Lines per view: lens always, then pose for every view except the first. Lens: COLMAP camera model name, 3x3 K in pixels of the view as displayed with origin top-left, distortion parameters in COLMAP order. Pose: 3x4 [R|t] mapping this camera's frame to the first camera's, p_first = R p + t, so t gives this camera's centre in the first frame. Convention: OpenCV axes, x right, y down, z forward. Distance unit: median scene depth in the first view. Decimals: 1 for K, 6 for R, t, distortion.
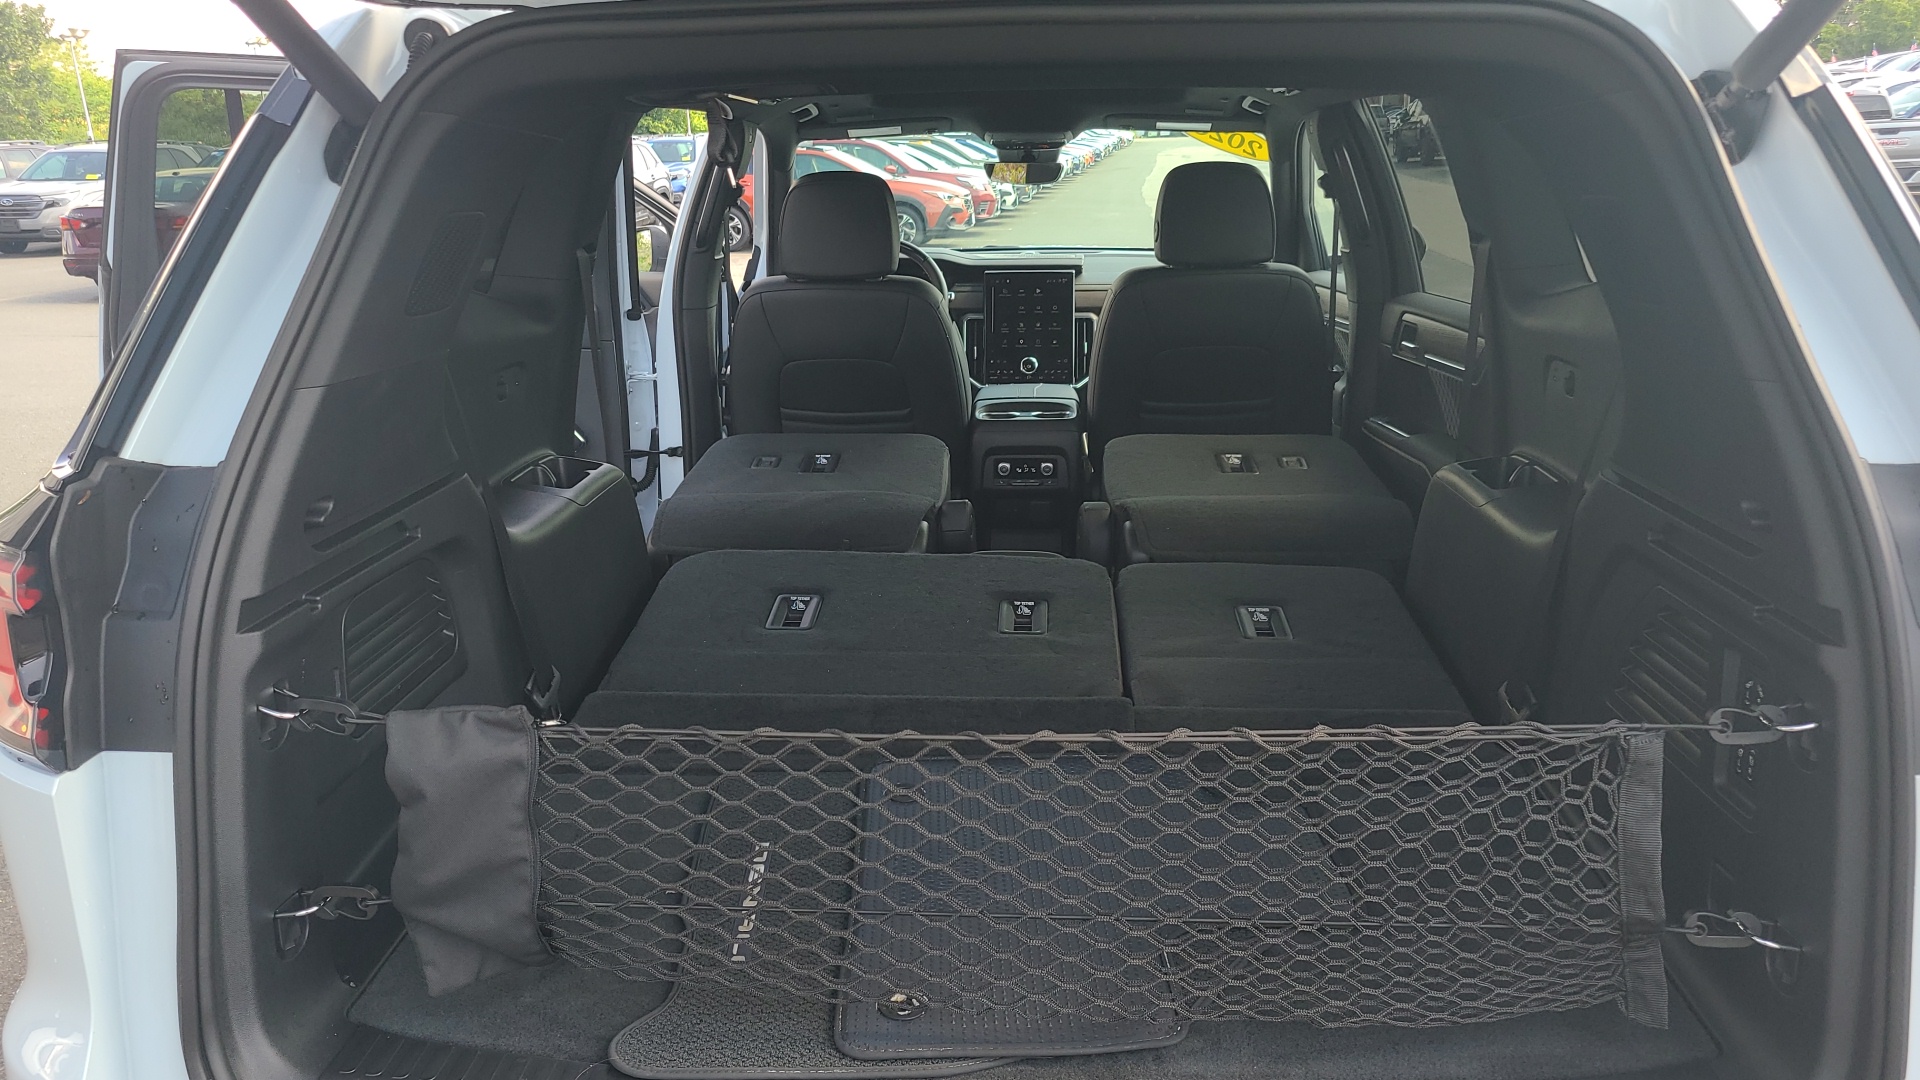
lens RADIAL K [[1449.3, 0, 974.5], [0, 1449.3, 533.4], [0, 0, 1]] dist [0.031099, -0.008199]
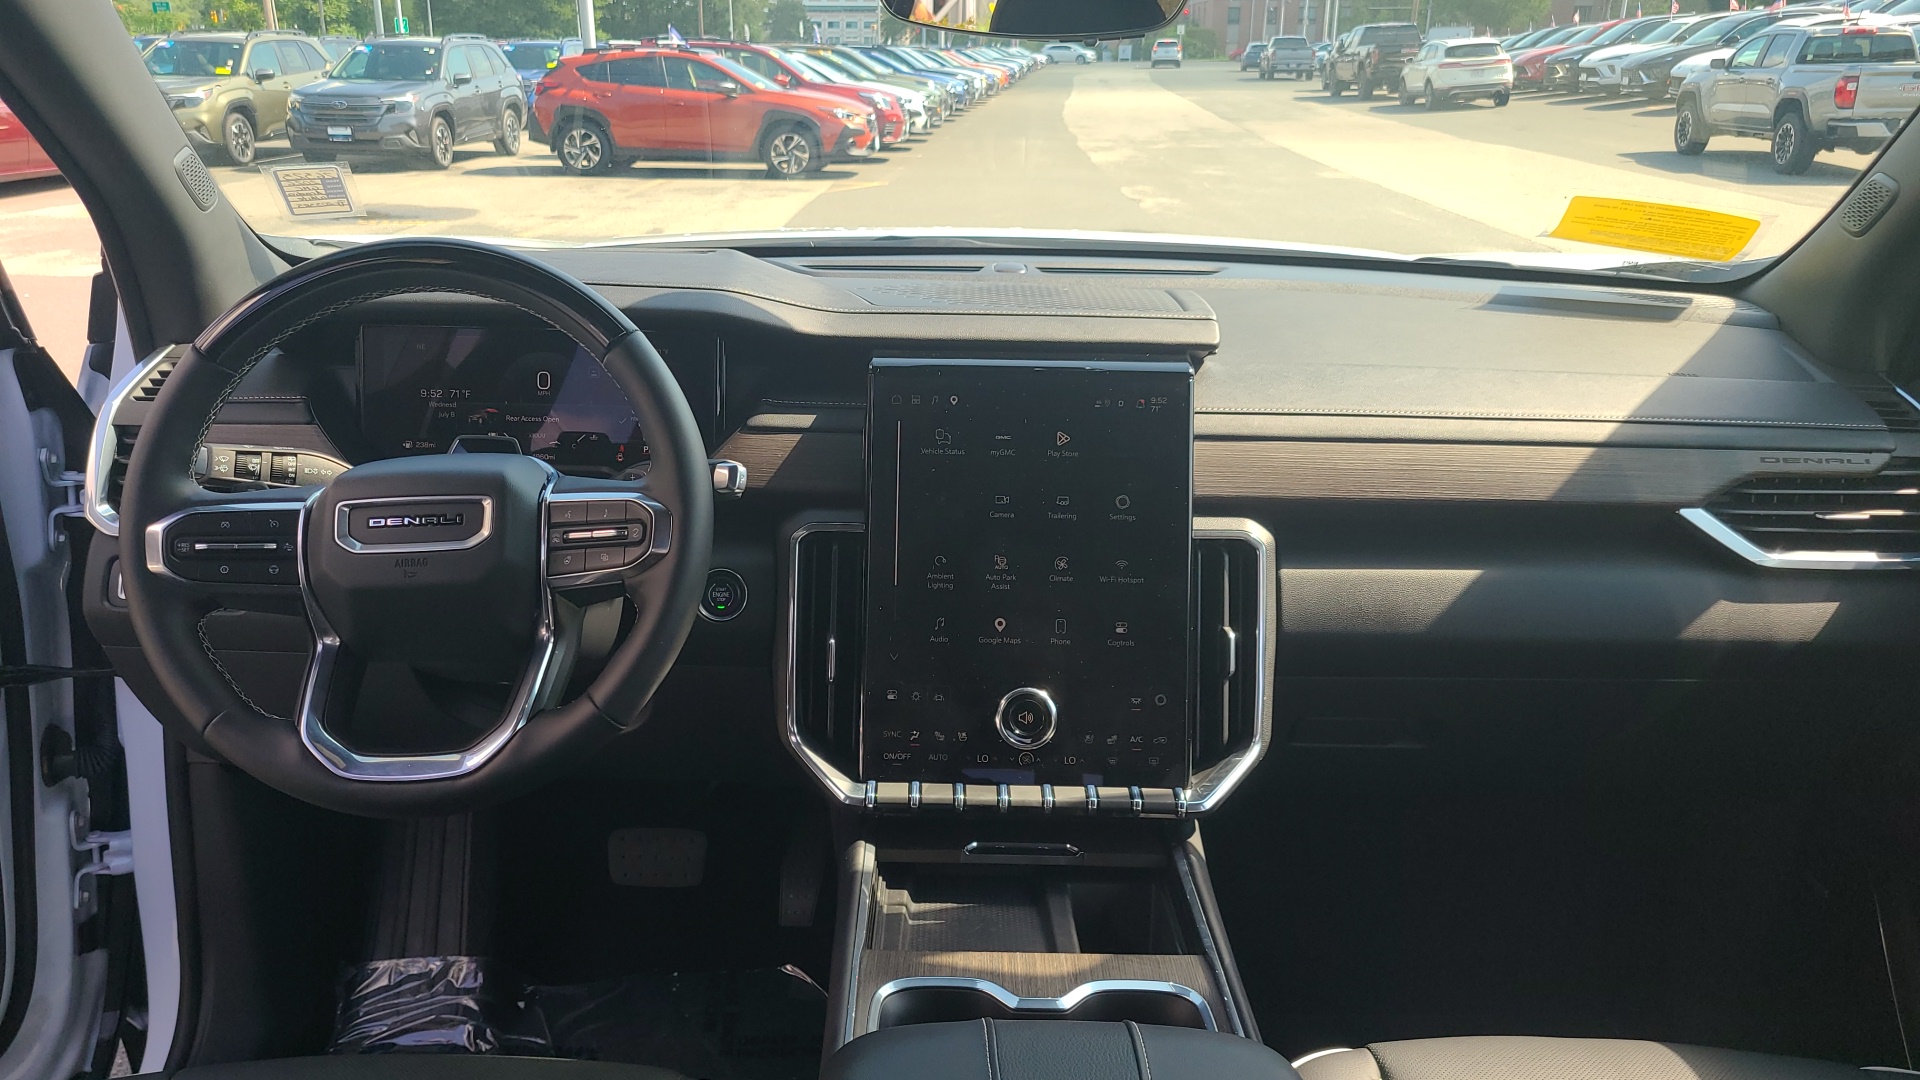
lens RADIAL K [[1449.3, 0, 961.0], [0, 1449.3, 547.0], [0, 0, 1]] dist [0.031099, -0.008199]
pose [[0.998114, 0.015928, 0.059278, 0.006606], [-0.019341, 0.998160, 0.057461, -0.128332], [-0.058253, -0.058499, 0.996586, 0.574004]]
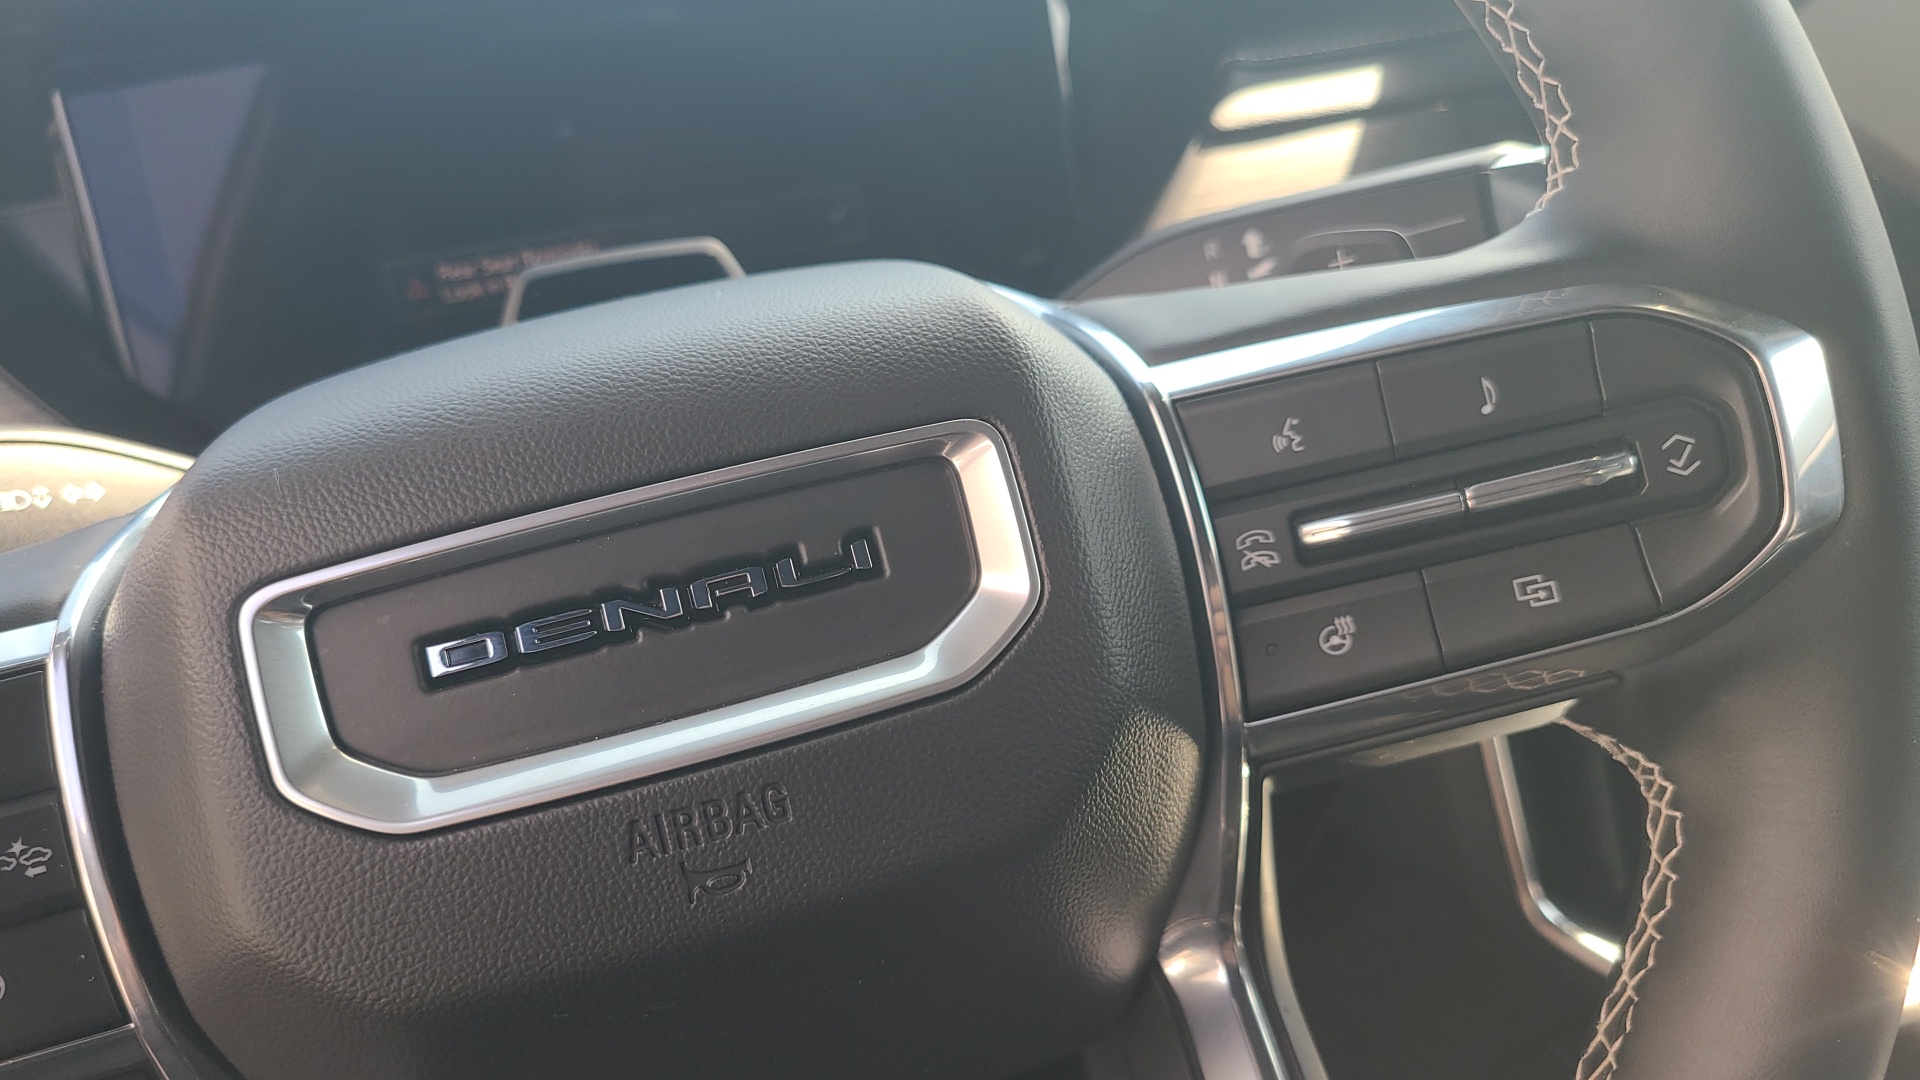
lens RADIAL K [[1449.3, 0, 916.4], [0, 1449.3, 542.4], [0, 0, 1]] dist [0.031099, -0.008199]
pose [[0.957677, -0.211149, 0.195628, -0.050088], [0.186124, 0.972686, 0.138708, -0.125350], [-0.219572, -0.096426, 0.970819, 0.719225]]
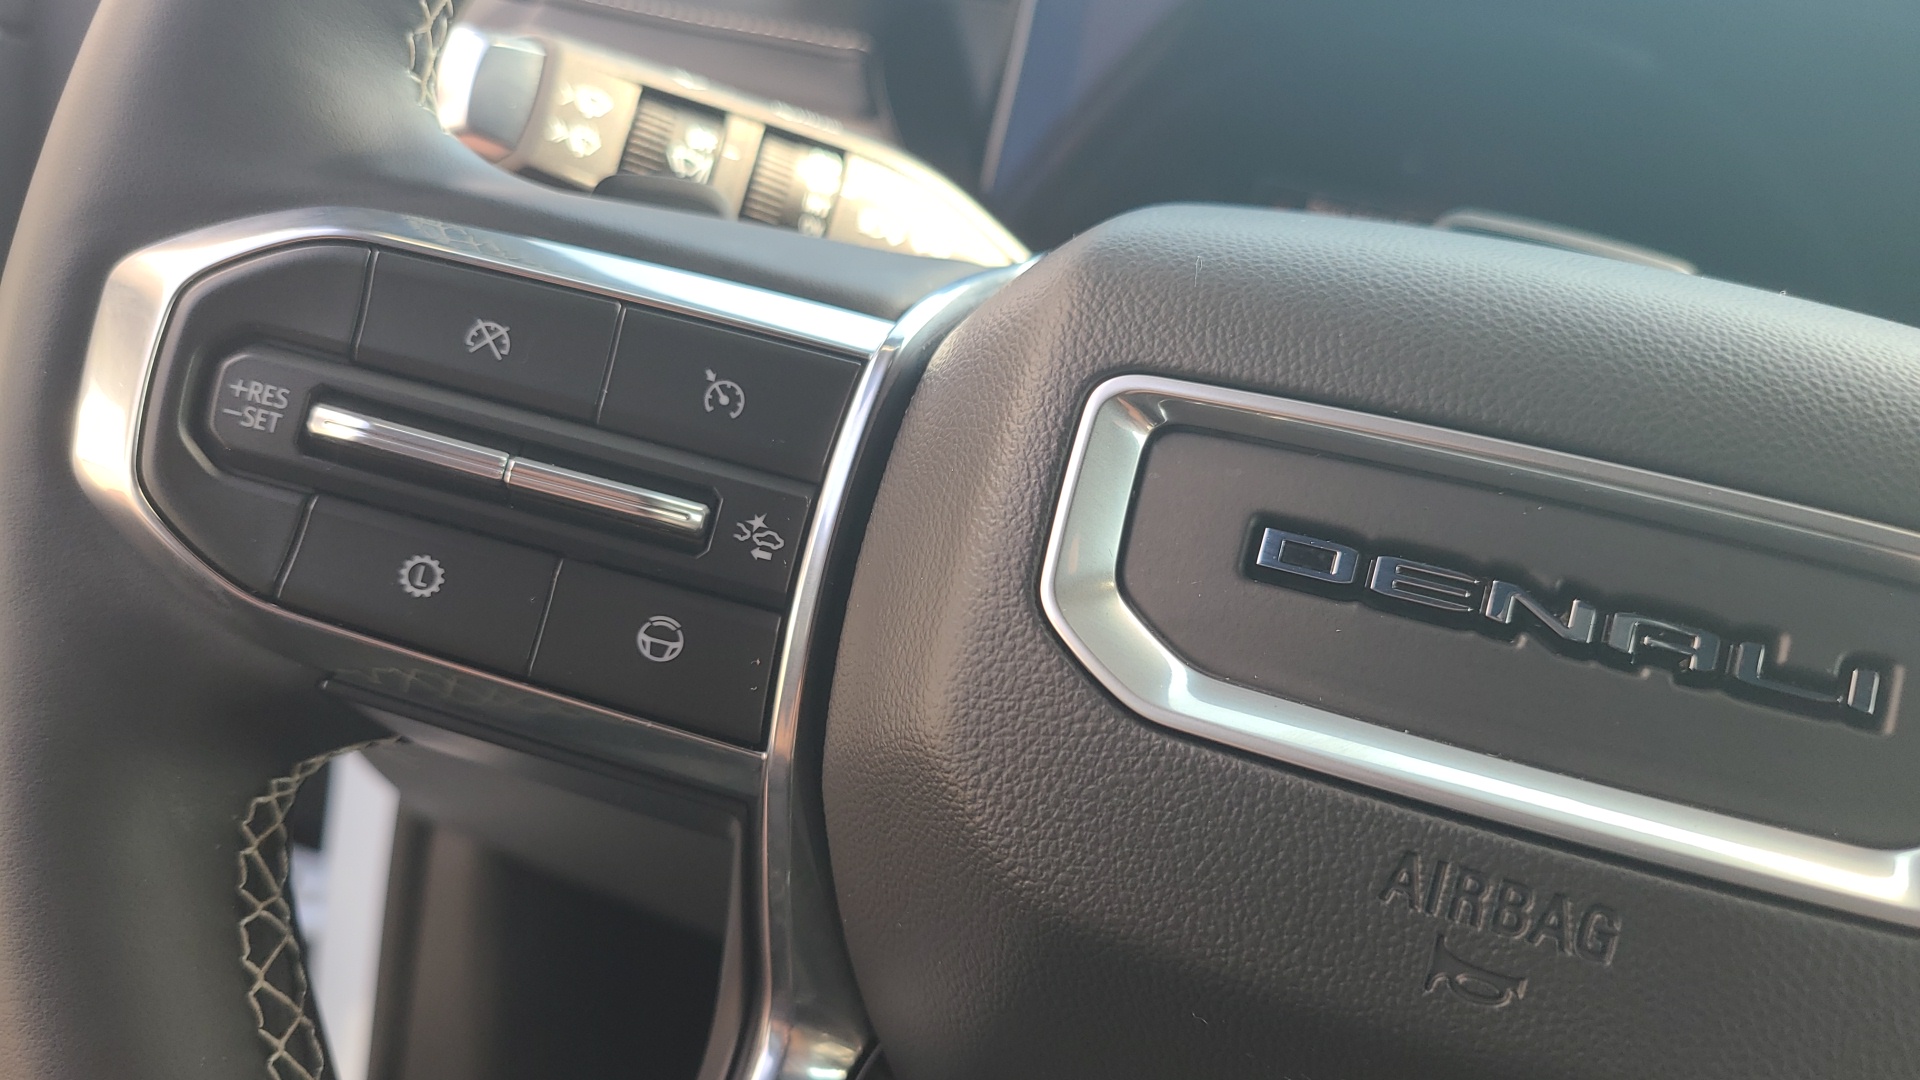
lens RADIAL K [[1449.3, 0, 994.2], [0, 1449.3, 596.8], [0, 0, 1]] dist [0.031099, -0.008199]
pose [[0.950444, 0.275832, -0.143430, -0.055699], [-0.254411, 0.955216, 0.151121, -0.121792], [0.178690, -0.107142, 0.978054, 0.727298]]
